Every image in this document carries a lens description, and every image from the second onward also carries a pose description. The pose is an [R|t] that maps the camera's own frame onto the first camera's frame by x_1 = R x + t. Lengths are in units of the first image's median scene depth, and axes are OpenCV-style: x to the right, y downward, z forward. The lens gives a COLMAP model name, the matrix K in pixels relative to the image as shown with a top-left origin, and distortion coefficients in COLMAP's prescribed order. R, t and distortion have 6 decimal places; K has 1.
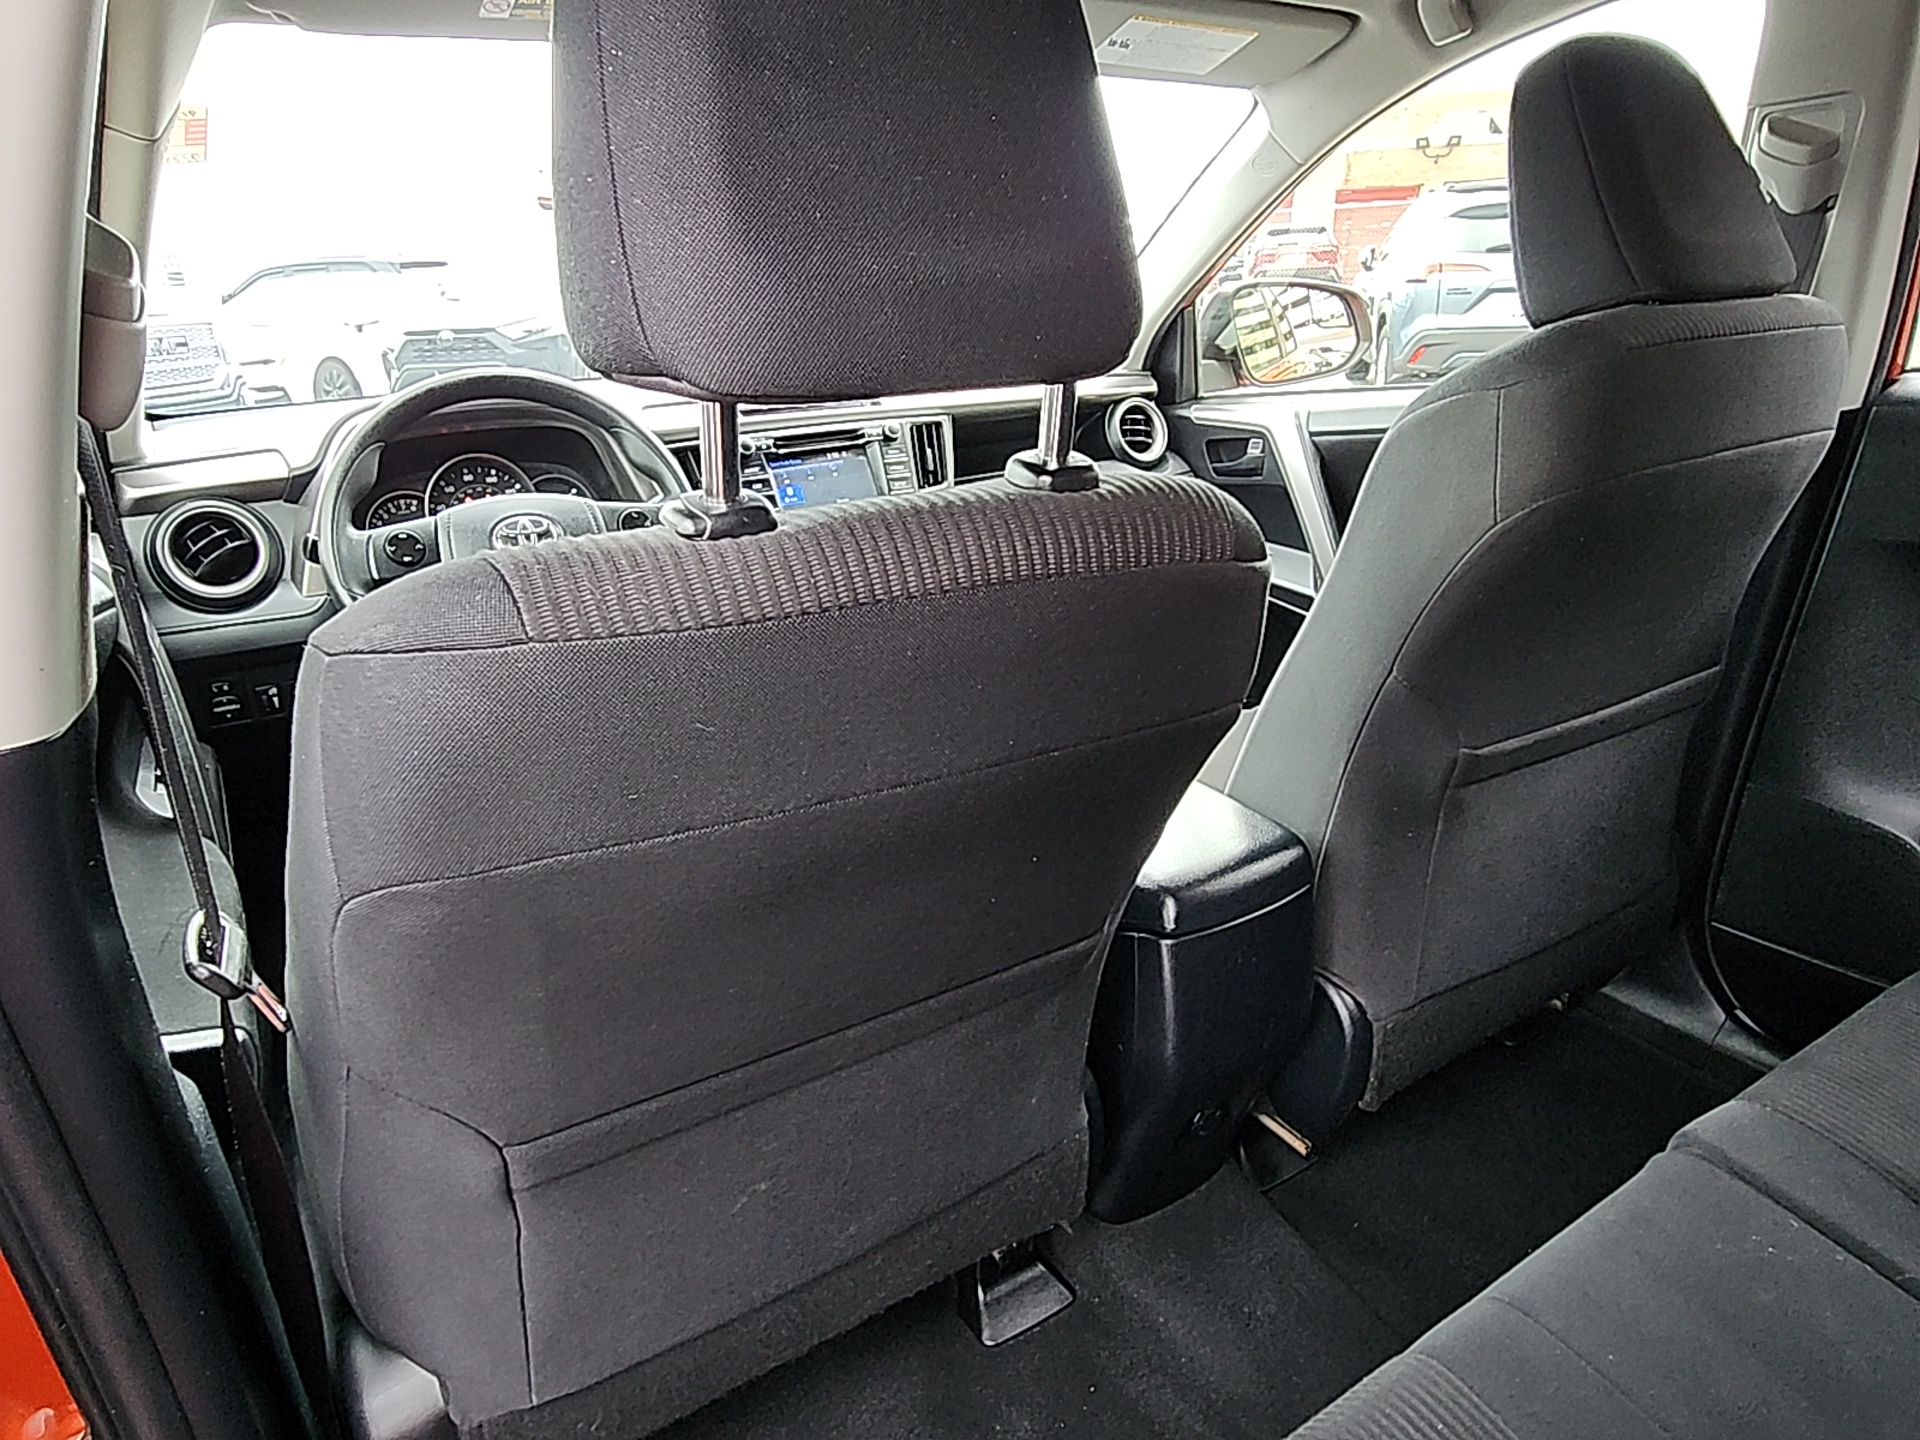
lens RADIAL K [[1165.5, 0, 973.4], [0, 1165.5, 727.1], [0, 0, 1]] dist [0.003529, -0.001471]
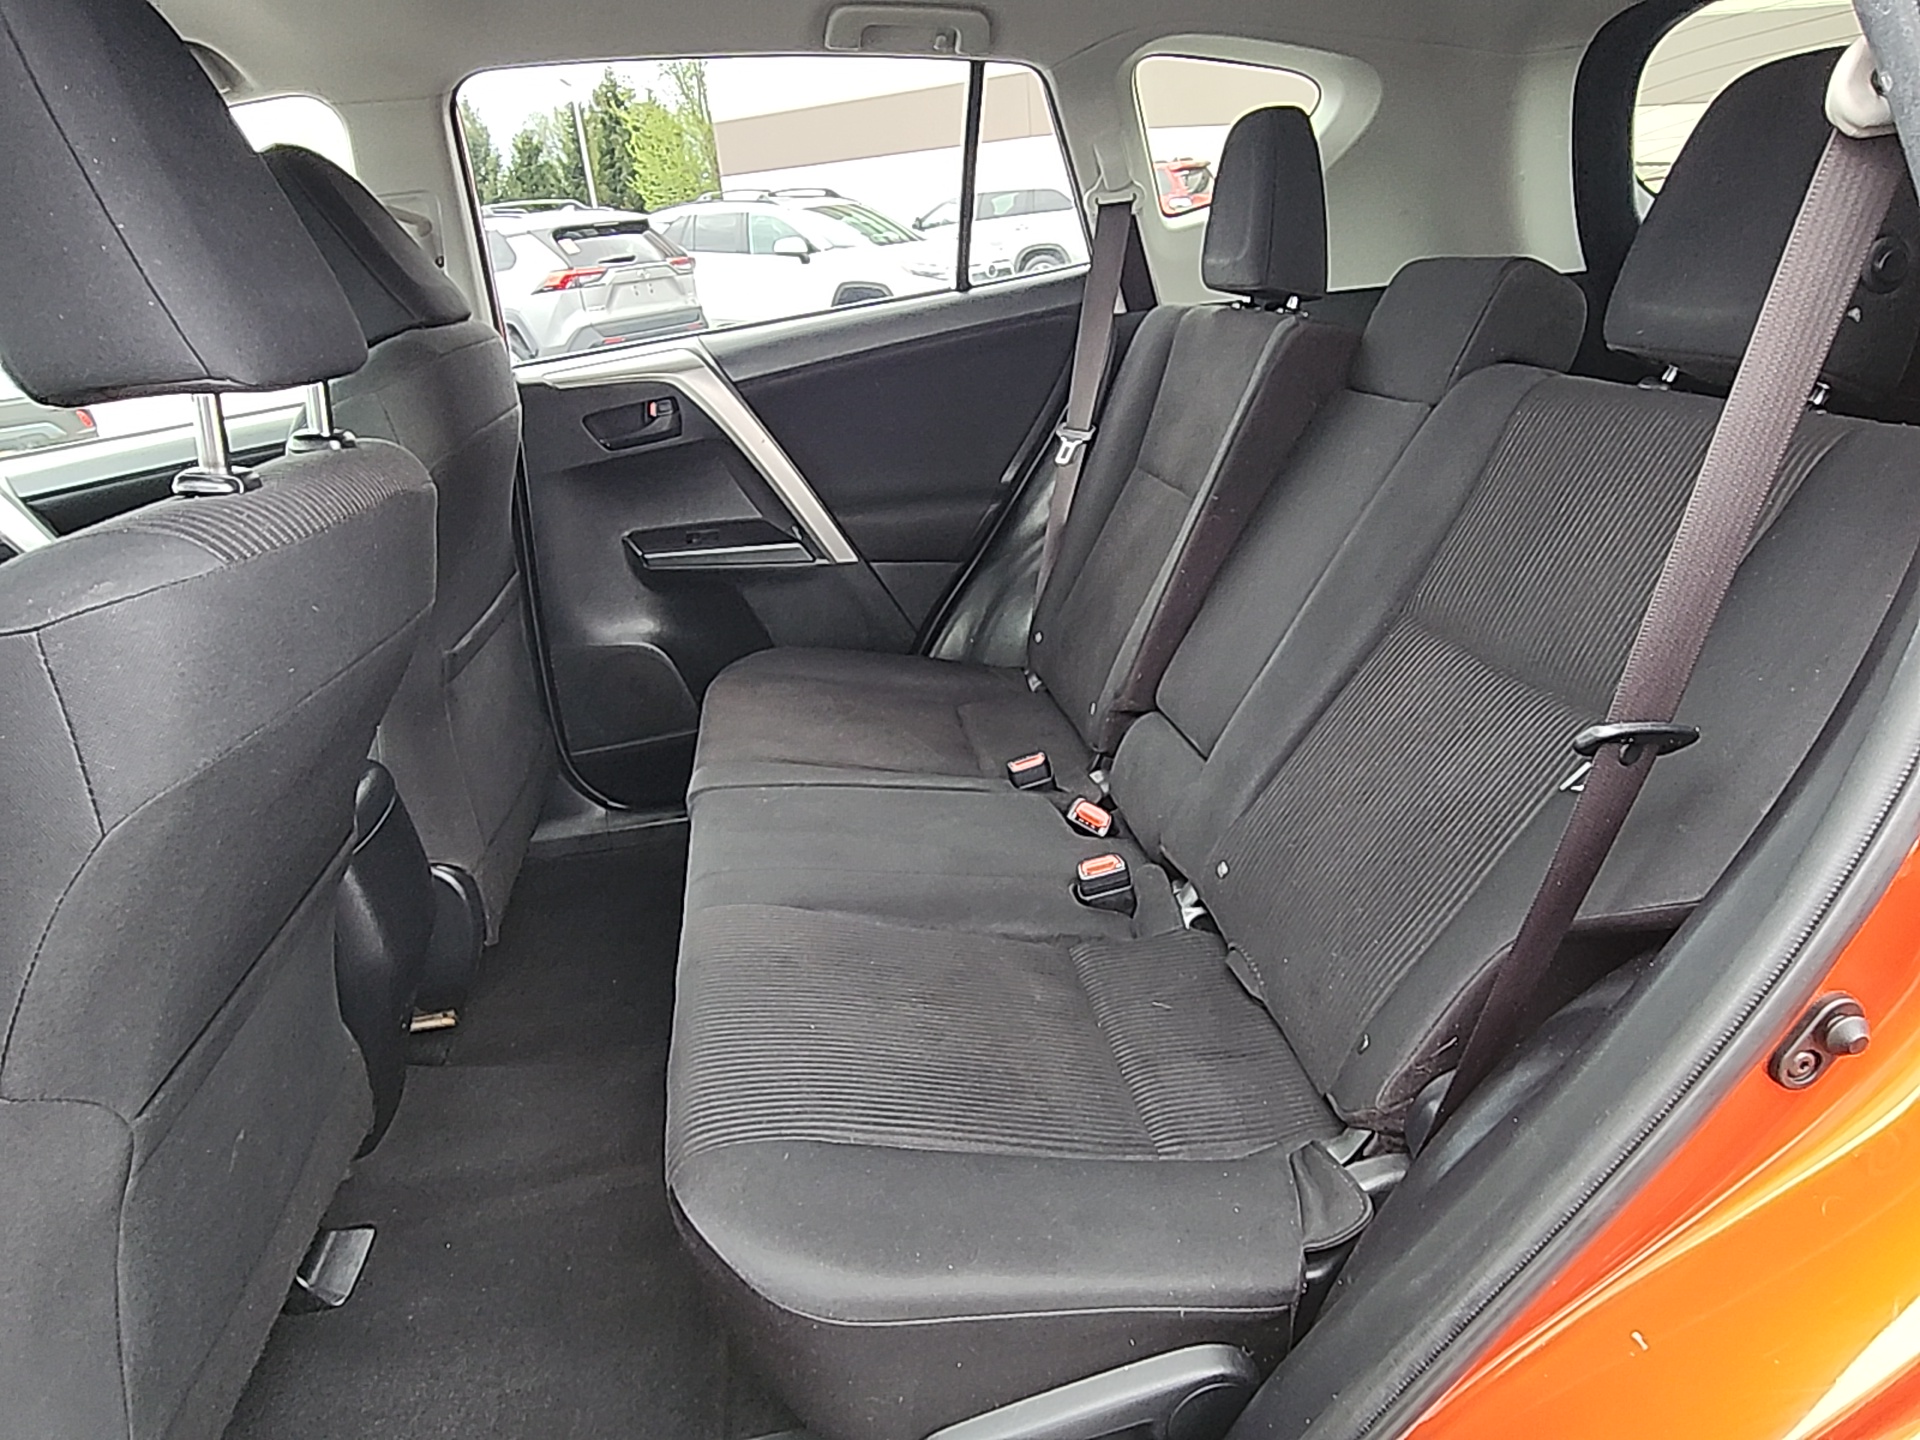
lens RADIAL K [[1165.5, 0, 973.4], [0, 1165.5, 727.1], [0, 0, 1]] dist [0.003529, -0.001471]
pose [[0.383940, -0.350808, 0.854122, -0.493636], [0.393544, 0.898963, 0.192322, 0.070506], [-0.835292, 0.262295, 0.483206, -0.150959]]
